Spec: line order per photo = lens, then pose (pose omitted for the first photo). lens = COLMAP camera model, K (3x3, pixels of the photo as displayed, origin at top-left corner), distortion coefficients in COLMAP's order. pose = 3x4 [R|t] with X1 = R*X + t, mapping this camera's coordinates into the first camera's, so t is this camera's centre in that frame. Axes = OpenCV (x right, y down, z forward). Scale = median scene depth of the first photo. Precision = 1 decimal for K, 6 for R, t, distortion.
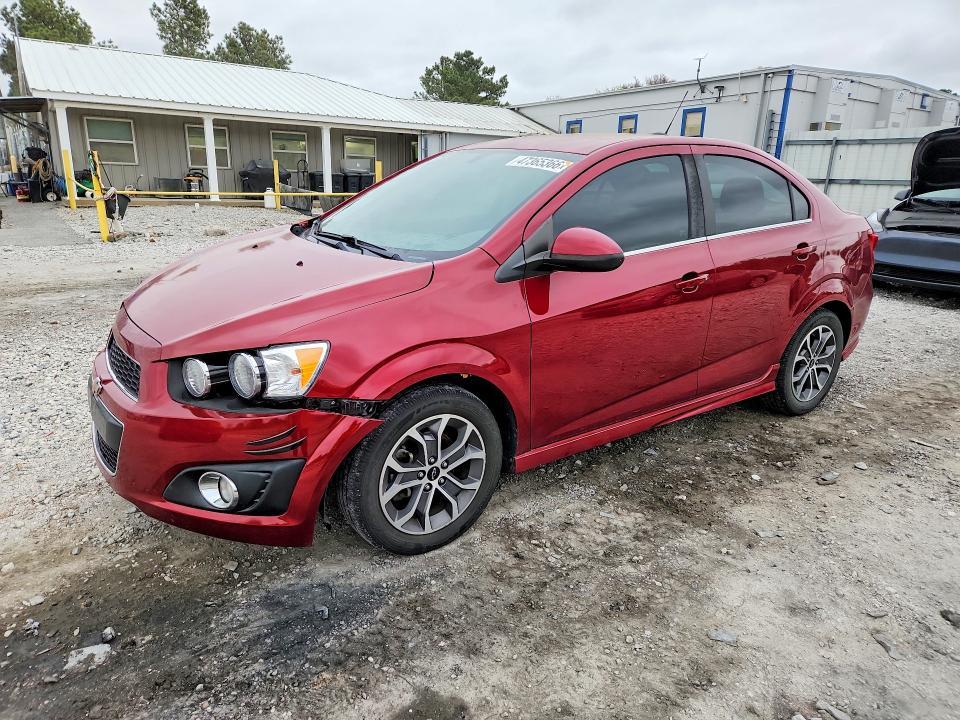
lens RADIAL K [[646.7, 0, 480.0], [0, 646.7, 360.0], [0, 0, 1]] dist [0.037230, -0.000075]
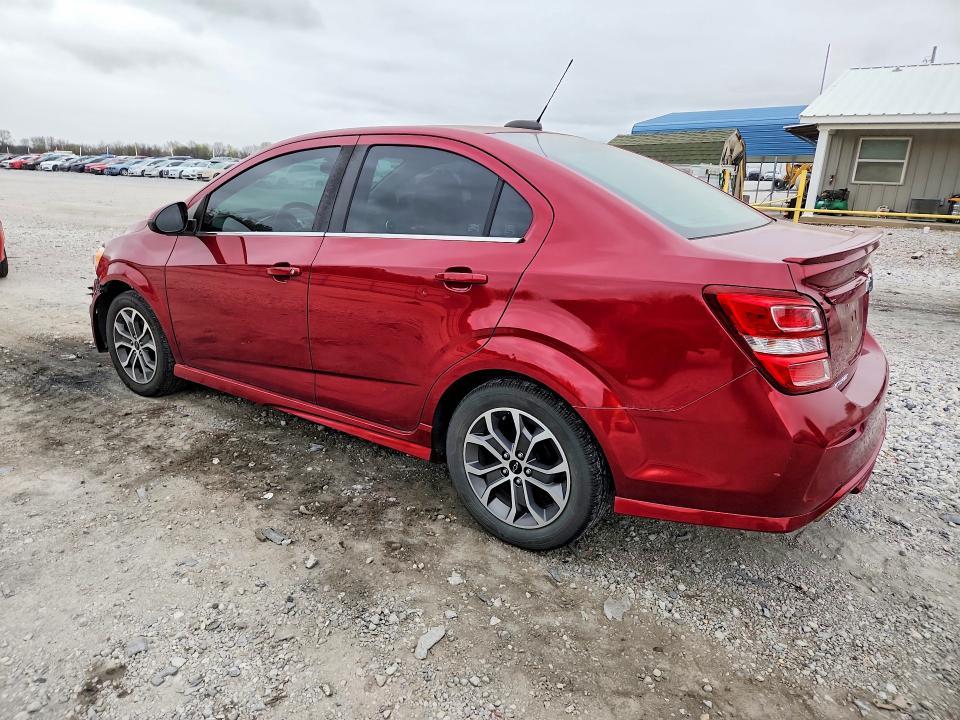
lens RADIAL K [[658.4, 0, 480.0], [0, 658.4, 360.0], [0, 0, 1]] dist [0.019566, 0.001731]
pose [[0.318069, 0.252759, -0.913753, 1.263214], [-0.287870, 0.944050, 0.160935, -0.223182], [0.903307, 0.211853, 0.373035, 0.853147]]
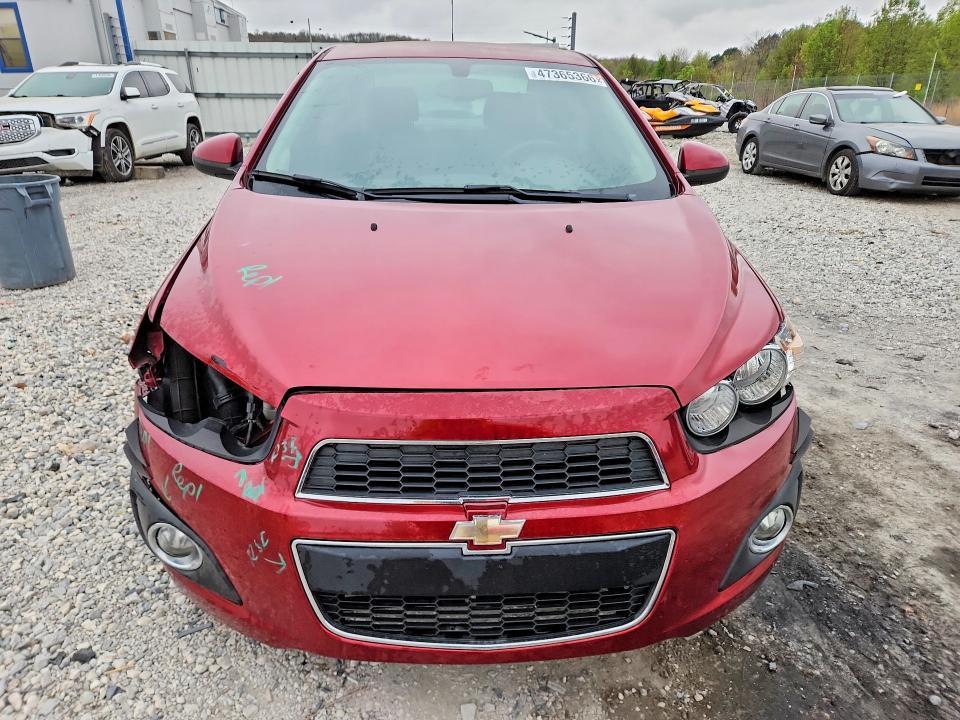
lens RADIAL K [[658.4, 0, 480.0], [0, 658.4, 360.0], [0, 0, 1]] dist [0.019566, 0.001731]
pose [[0.537161, -0.339554, 0.772115, -0.703849], [0.250958, 0.938275, 0.238034, -0.158491], [-0.805281, 0.065905, 0.589219, 0.511948]]
